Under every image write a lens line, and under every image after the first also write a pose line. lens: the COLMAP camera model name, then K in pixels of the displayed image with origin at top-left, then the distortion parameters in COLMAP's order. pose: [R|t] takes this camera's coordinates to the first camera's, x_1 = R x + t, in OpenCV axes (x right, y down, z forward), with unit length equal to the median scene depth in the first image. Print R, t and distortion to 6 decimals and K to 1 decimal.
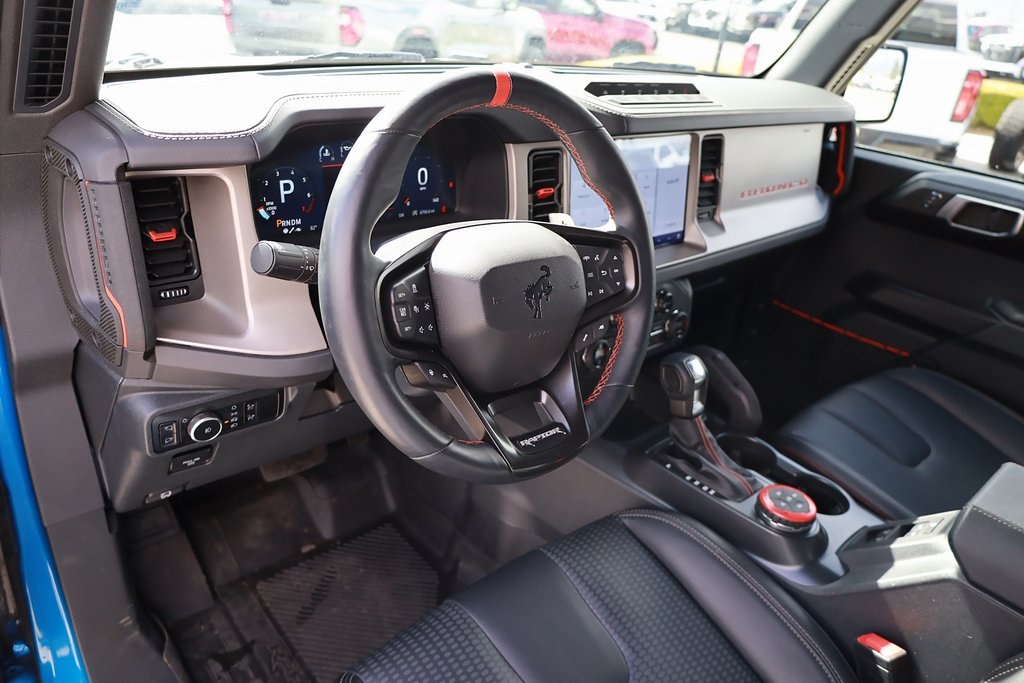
lens RADIAL K [[694.1, 0, 511.2], [0, 694.1, 350.4], [0, 0, 1]] dist [0.007197, 0.004011]
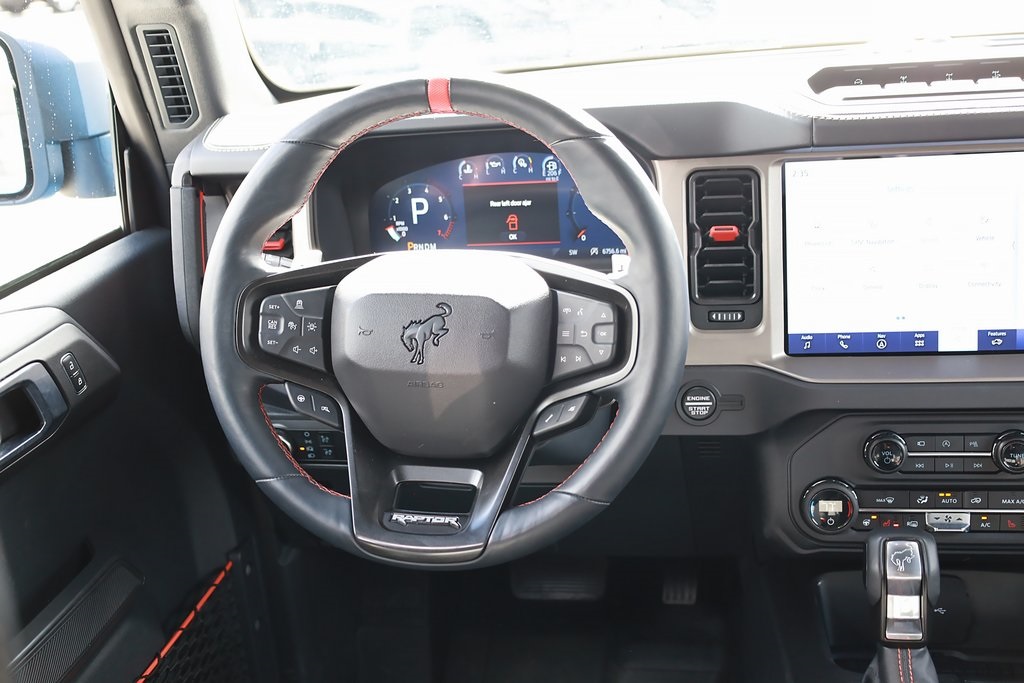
lens RADIAL K [[1317.1, 0, 508.7], [0, 1317.1, 344.1], [0, 0, 1]] dist [0.115650, 0.000000]
pose [[0.602226, 0.114707, -0.790042, 1.083403], [-0.240616, 0.969684, -0.042625, -0.022427], [0.761202, 0.215766, 0.611569, 0.104534]]
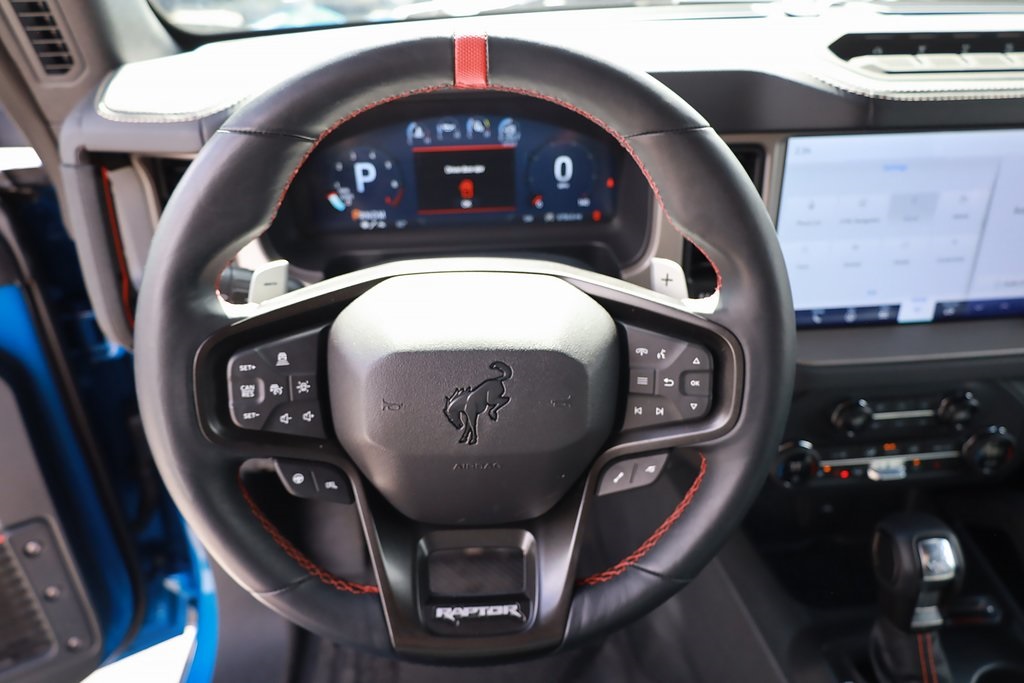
lens RADIAL K [[694.1, 0, 515.0], [0, 694.1, 345.8], [0, 0, 1]] dist [0.007197, 0.004011]
pose [[0.805991, 0.235096, -0.543238, 0.314141], [-0.195676, 0.971971, 0.130319, -0.178427], [0.558650, 0.001263, 0.829403, 0.419283]]
